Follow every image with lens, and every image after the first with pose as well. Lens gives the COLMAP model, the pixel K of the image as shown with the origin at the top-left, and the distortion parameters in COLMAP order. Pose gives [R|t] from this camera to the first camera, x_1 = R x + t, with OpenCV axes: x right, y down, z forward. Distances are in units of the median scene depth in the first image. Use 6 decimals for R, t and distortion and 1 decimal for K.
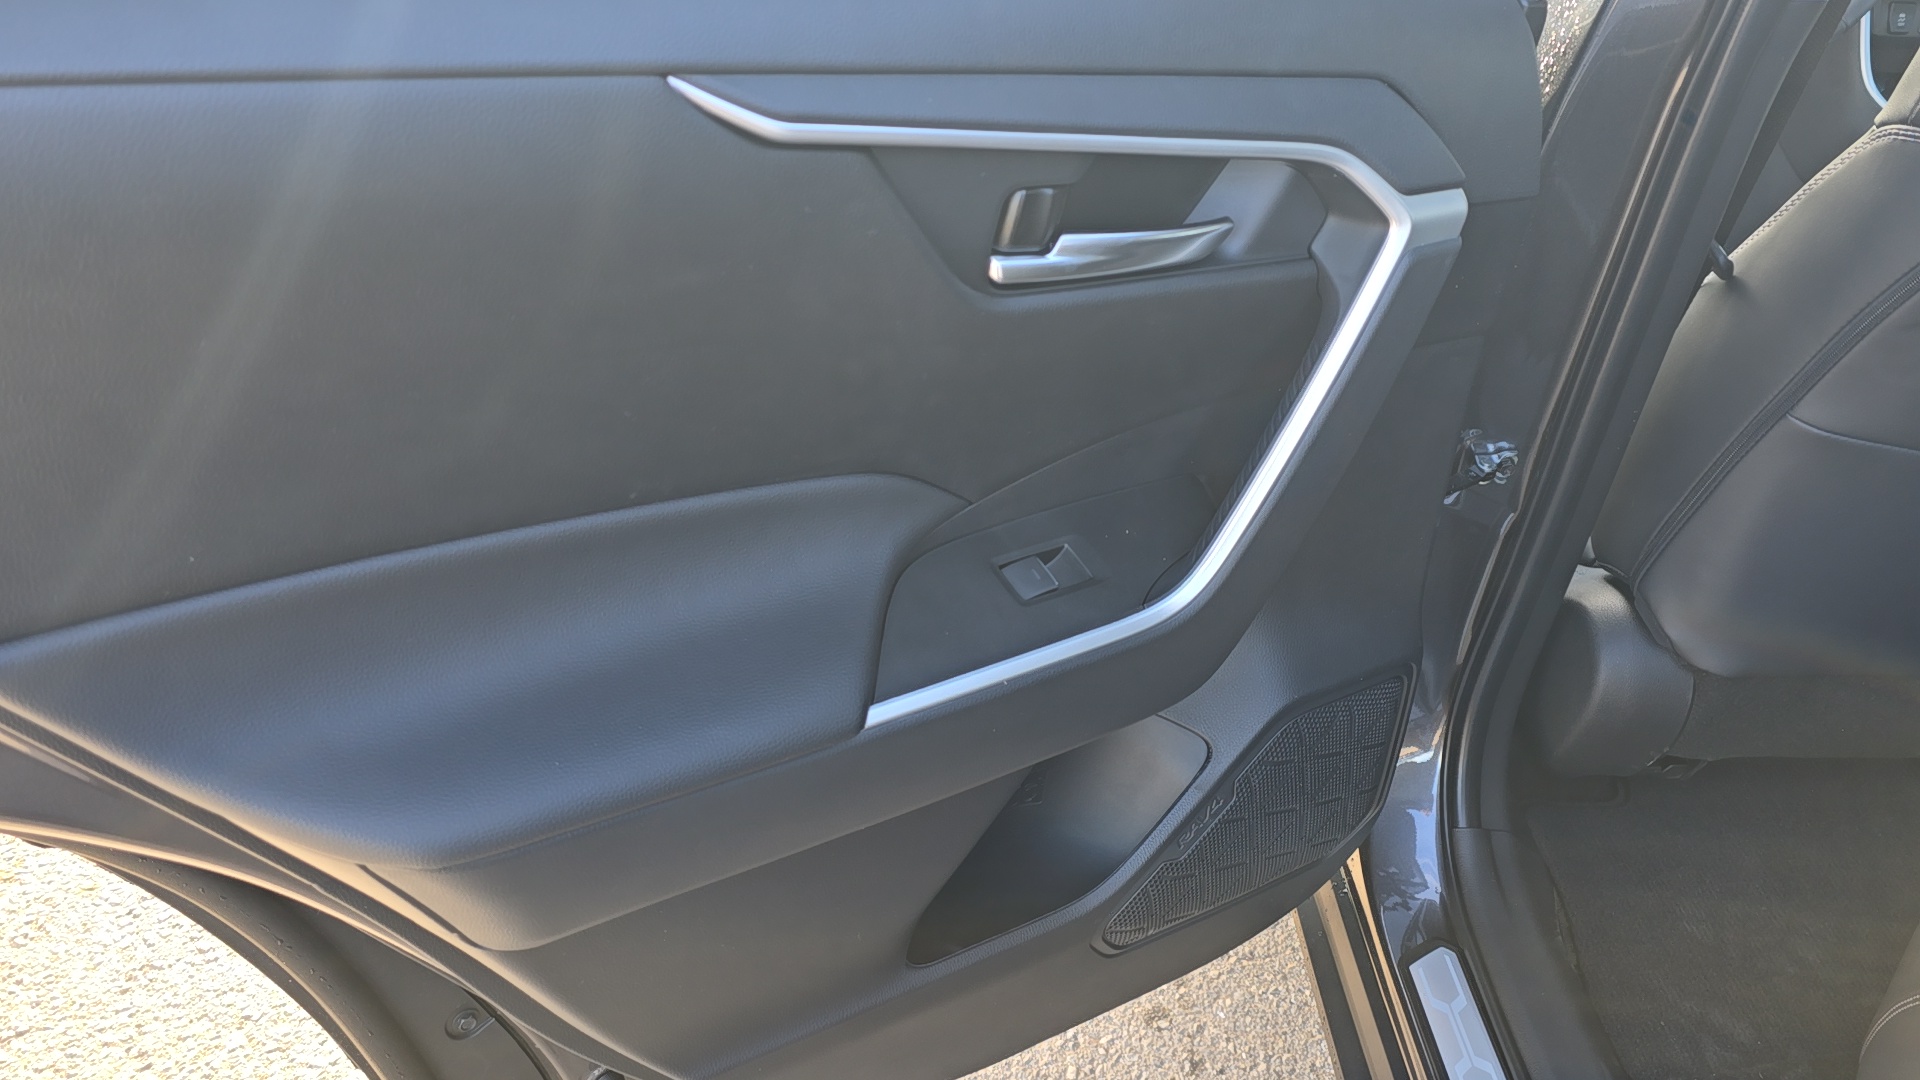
lens RADIAL K [[1602.5, 0, 963.7], [0, 1602.5, 537.3], [0, 0, 1]] dist [-0.005776, 0.009682]
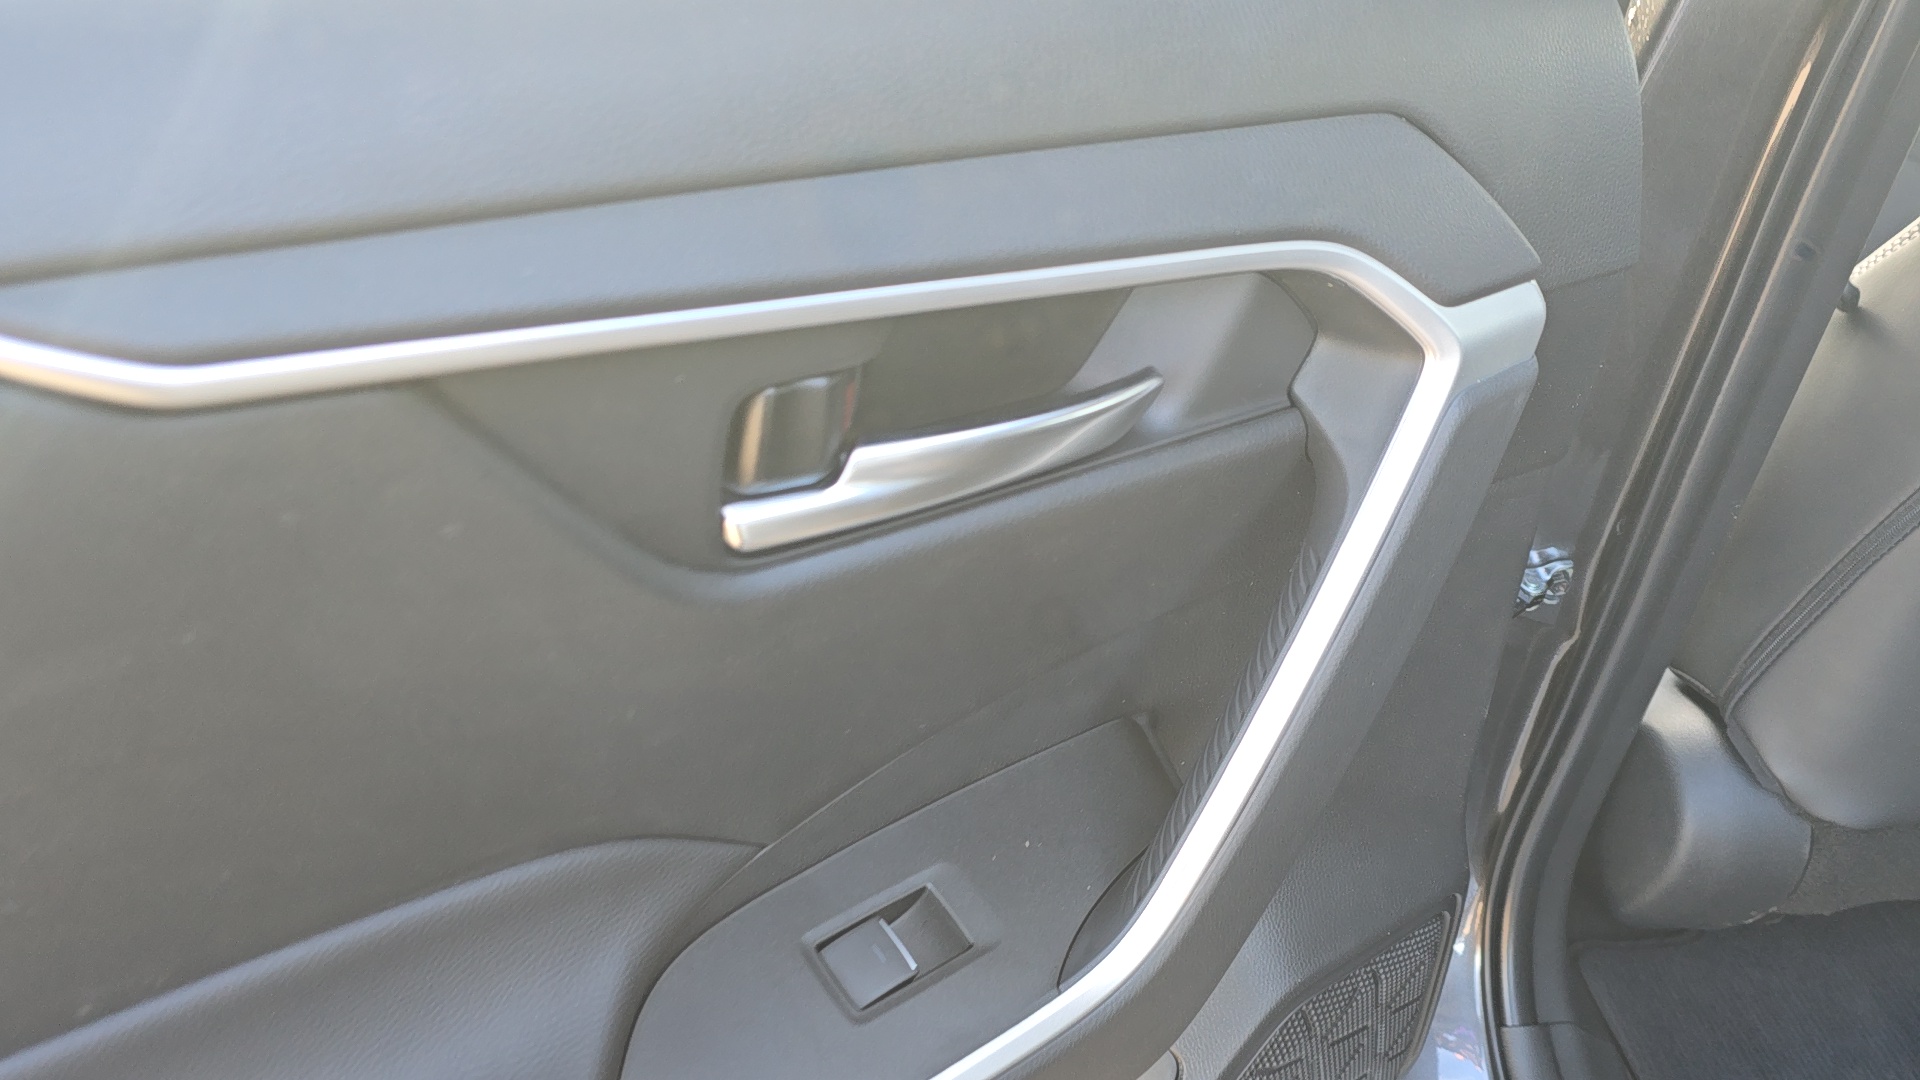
lens RADIAL K [[1602.5, 0, 958.7], [0, 1602.5, 536.1], [0, 0, 1]] dist [-0.005776, 0.009682]
pose [[0.997377, -0.069312, 0.020847, 0.060808], [0.068589, 0.997079, 0.033613, -0.128032], [-0.023116, -0.032095, 0.999217, 0.324409]]
